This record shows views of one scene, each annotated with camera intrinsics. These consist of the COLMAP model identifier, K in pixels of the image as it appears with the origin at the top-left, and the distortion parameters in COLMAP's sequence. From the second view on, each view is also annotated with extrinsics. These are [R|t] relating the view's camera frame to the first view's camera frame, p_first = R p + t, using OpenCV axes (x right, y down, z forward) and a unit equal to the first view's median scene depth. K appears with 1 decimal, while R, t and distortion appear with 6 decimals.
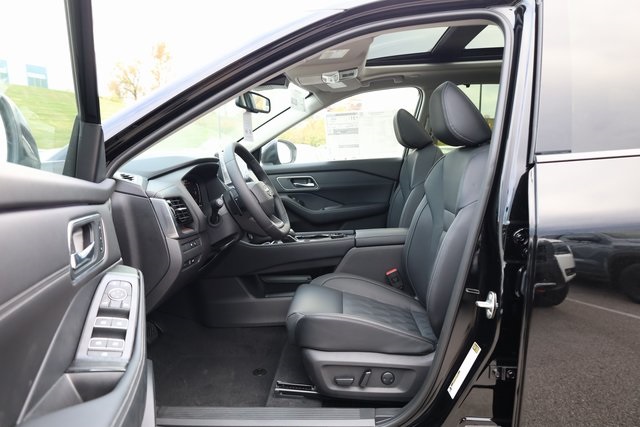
lens RADIAL K [[438.2, 0, 320.9], [0, 438.2, 217.2], [0, 0, 1]] dist [-0.011907, -0.001318]
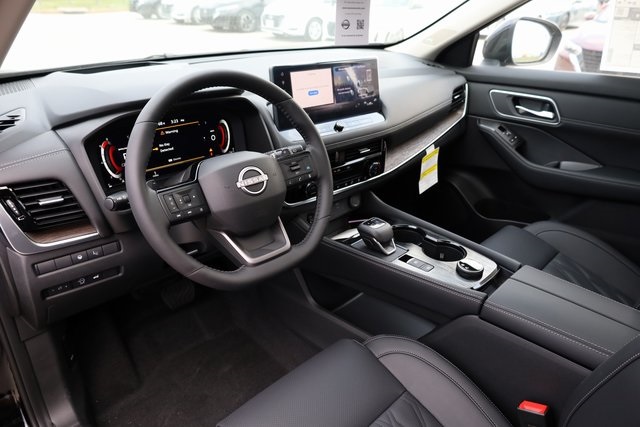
lens RADIAL K [[438.2, 0, 319.6], [0, 438.2, 211.6], [0, 0, 1]] dist [-0.011907, -0.001318]
pose [[0.730575, 0.331311, -0.597070, 0.134624], [-0.126095, 0.924823, 0.358890, -0.121928], [0.671089, -0.186909, 0.717429, 0.400577]]
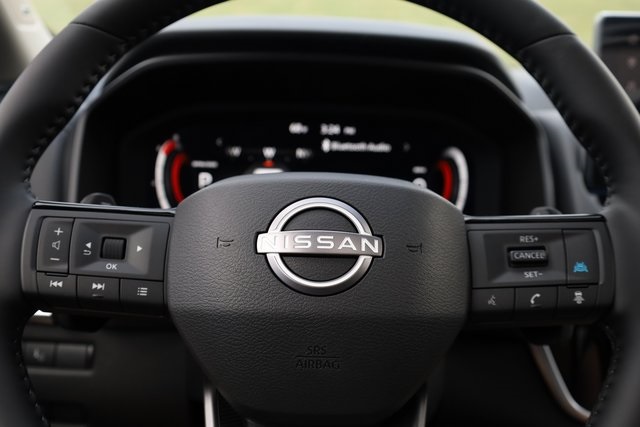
lens RADIAL K [[650.3, 0, 322.7], [0, 650.3, 219.2], [0, 0, 1]] dist [0.023520, 0.000000]
pose [[0.083057, 0.213484, -0.973409, 0.047686], [-0.158016, 0.967248, 0.198650, -0.063107], [0.983937, 0.137315, 0.114071, 0.562503]]
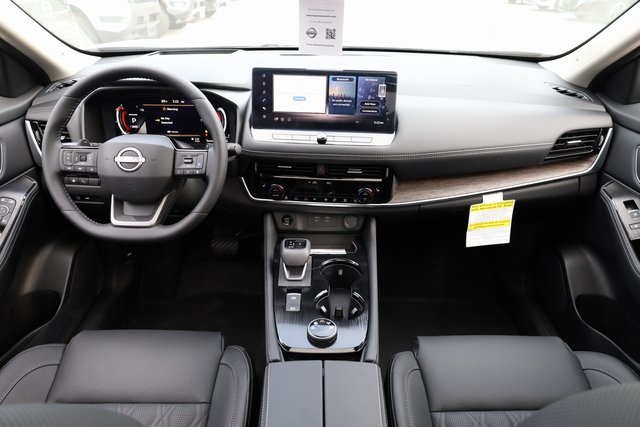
lens RADIAL K [[438.2, 0, 320.4], [0, 438.2, 210.8], [0, 0, 1]] dist [-0.011907, -0.001318]
pose [[0.059193, 0.498661, -0.864774, 0.247944], [-0.152387, 0.860653, 0.485854, -0.185520], [0.986547, 0.103021, 0.126934, 0.682432]]
